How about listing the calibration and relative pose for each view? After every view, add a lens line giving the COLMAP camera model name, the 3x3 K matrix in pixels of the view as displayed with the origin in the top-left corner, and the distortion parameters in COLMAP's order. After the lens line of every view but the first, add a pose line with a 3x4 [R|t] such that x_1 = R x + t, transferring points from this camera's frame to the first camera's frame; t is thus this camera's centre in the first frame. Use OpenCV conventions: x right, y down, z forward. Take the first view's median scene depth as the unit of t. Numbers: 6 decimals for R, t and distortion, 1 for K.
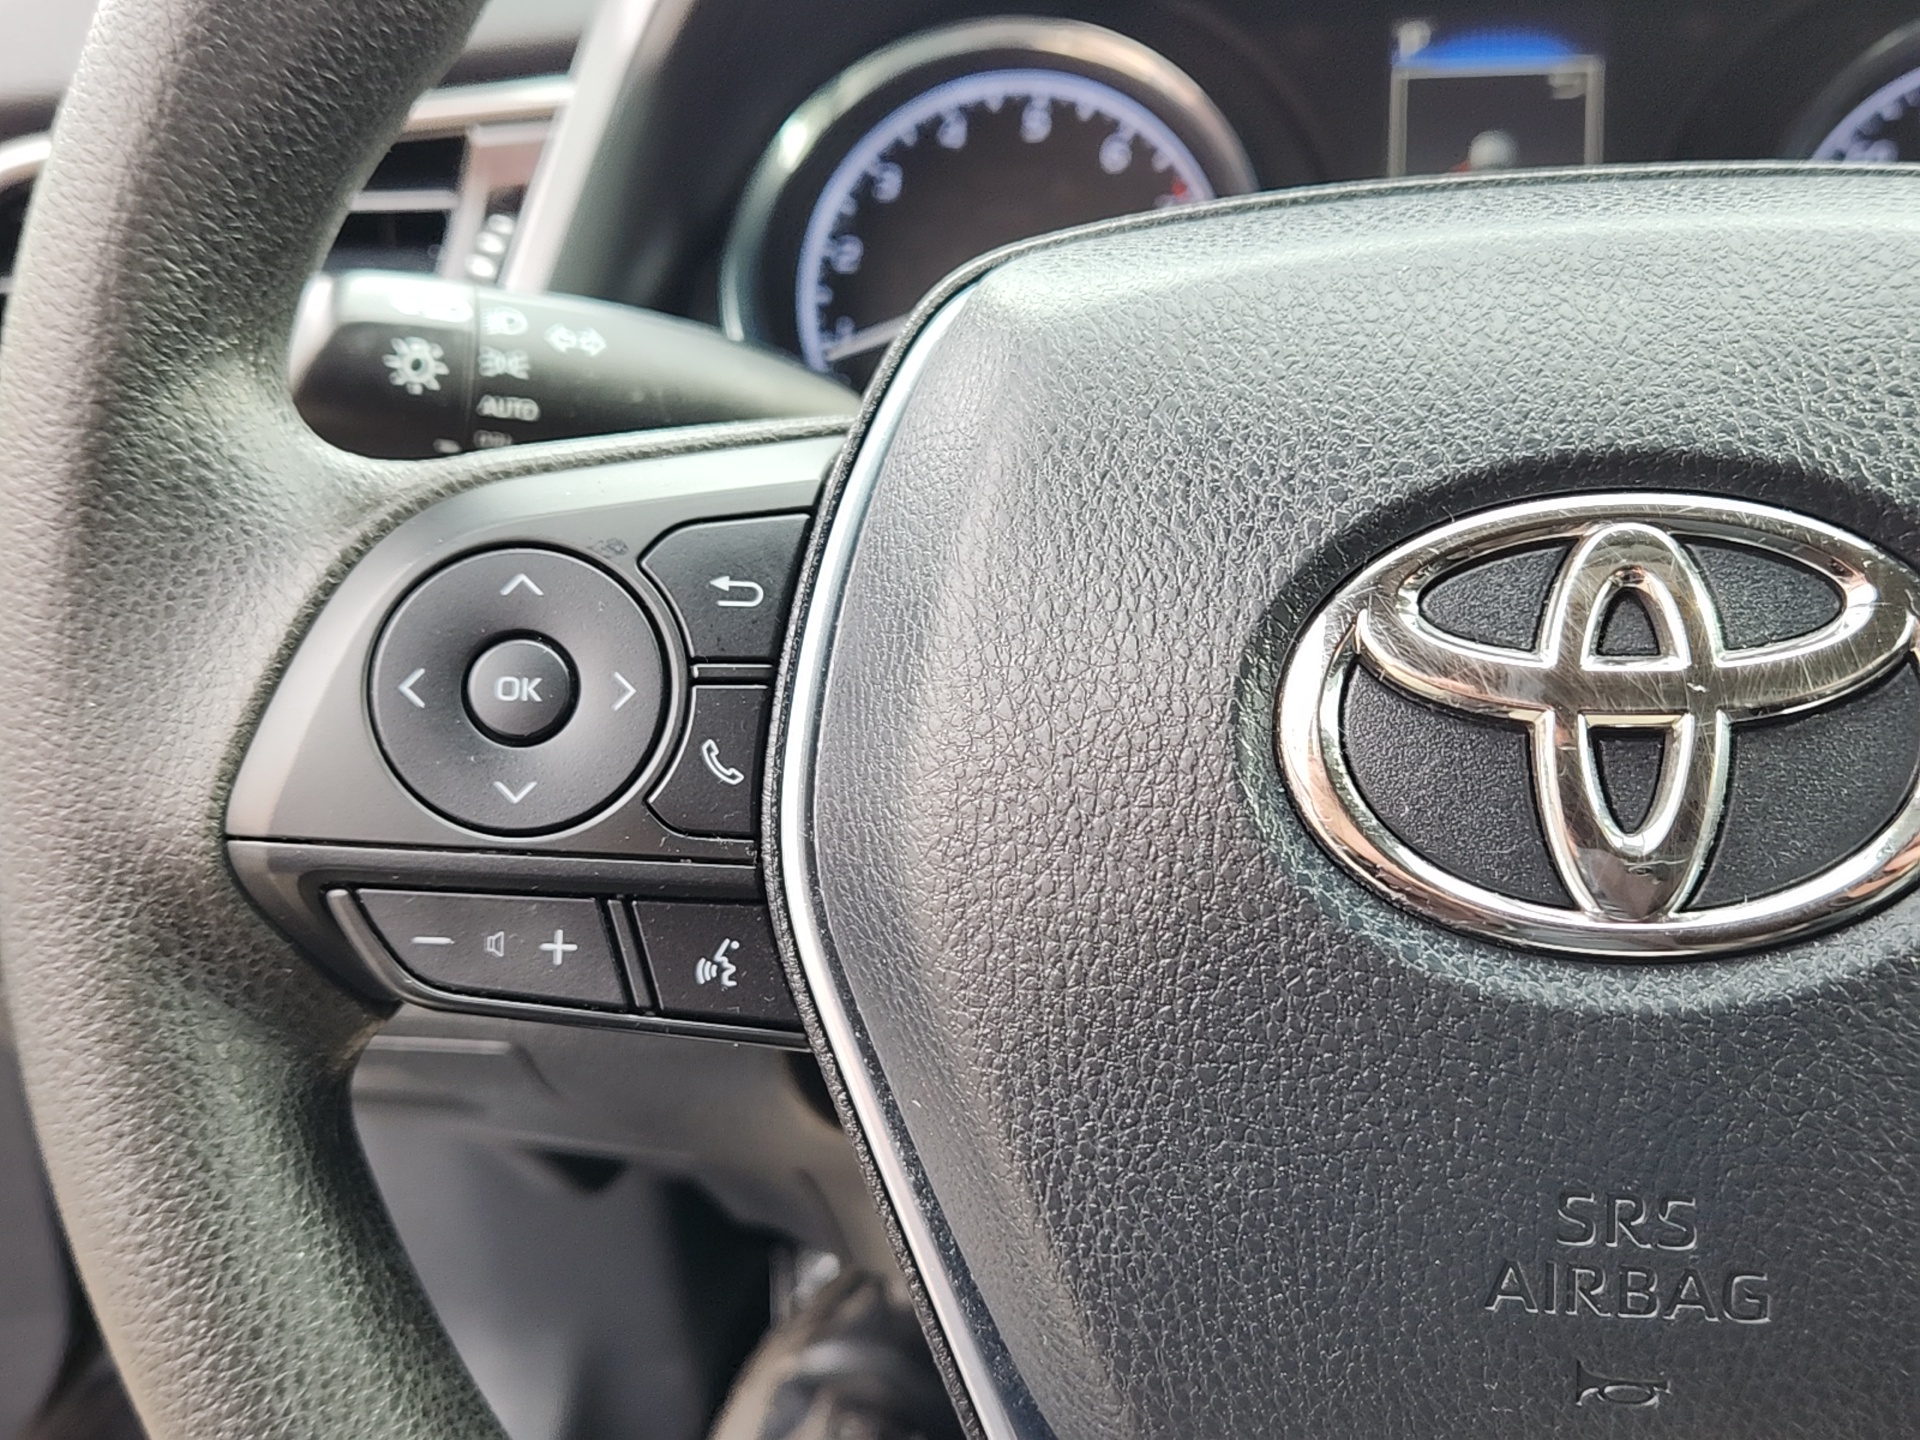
lens RADIAL K [[1627.1, 0, 963.1], [0, 1627.1, 712.5], [0, 0, 1]] dist [0.078936, -0.092923]
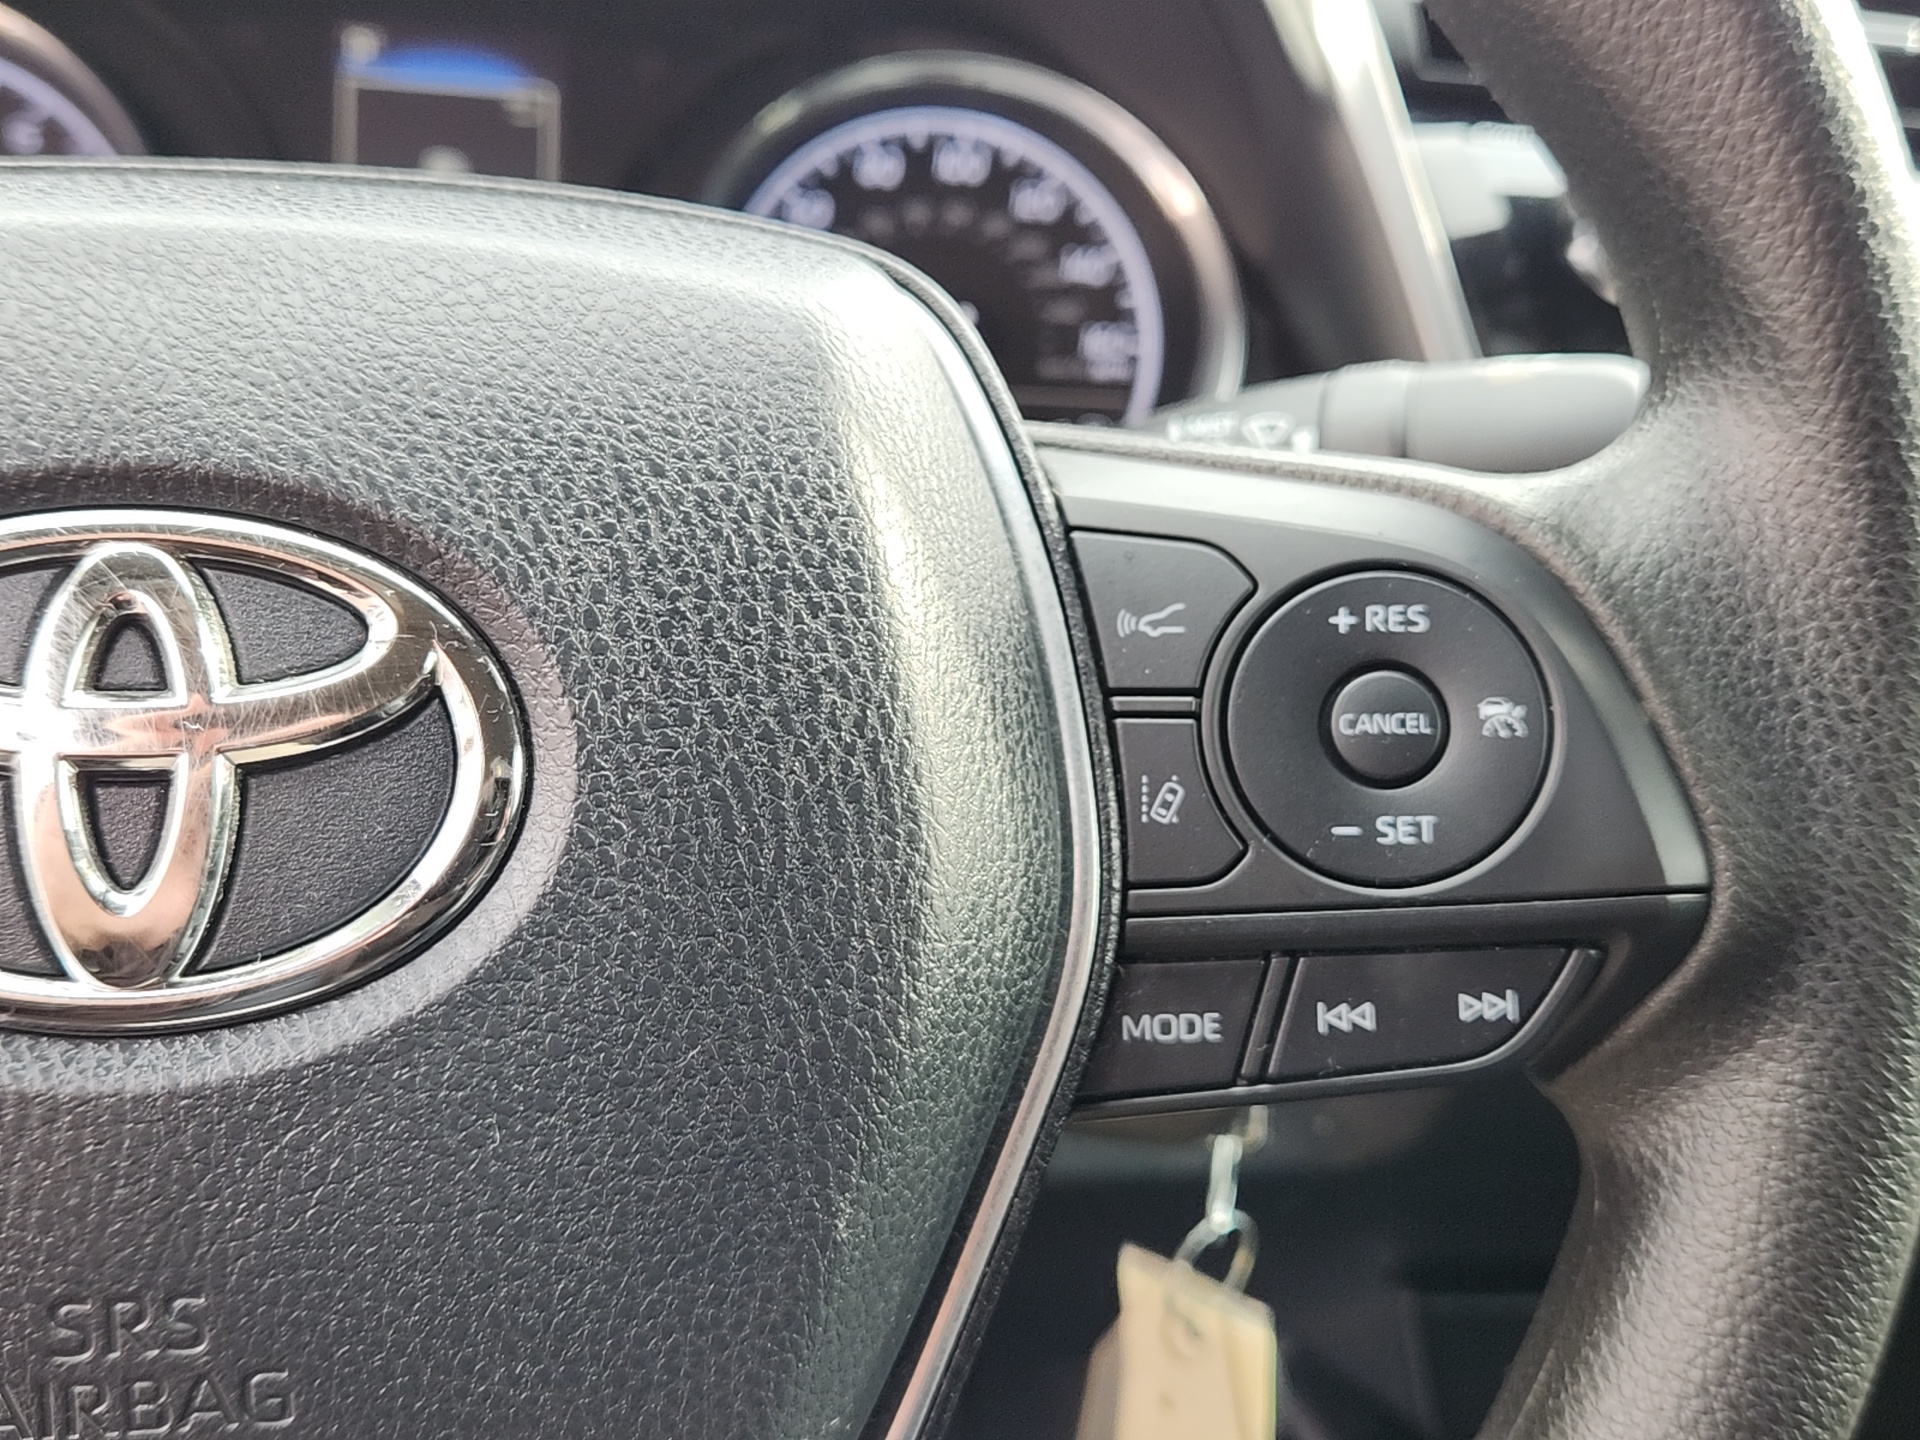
lens RADIAL K [[1627.1, 0, 963.1], [0, 1627.1, 712.5], [0, 0, 1]] dist [0.078936, -0.092923]
pose [[0.965560, -0.003503, 0.260158, 0.607234], [0.010622, 0.999606, -0.025964, 0.005449], [-0.259965, 0.027833, 0.965217, 0.014552]]
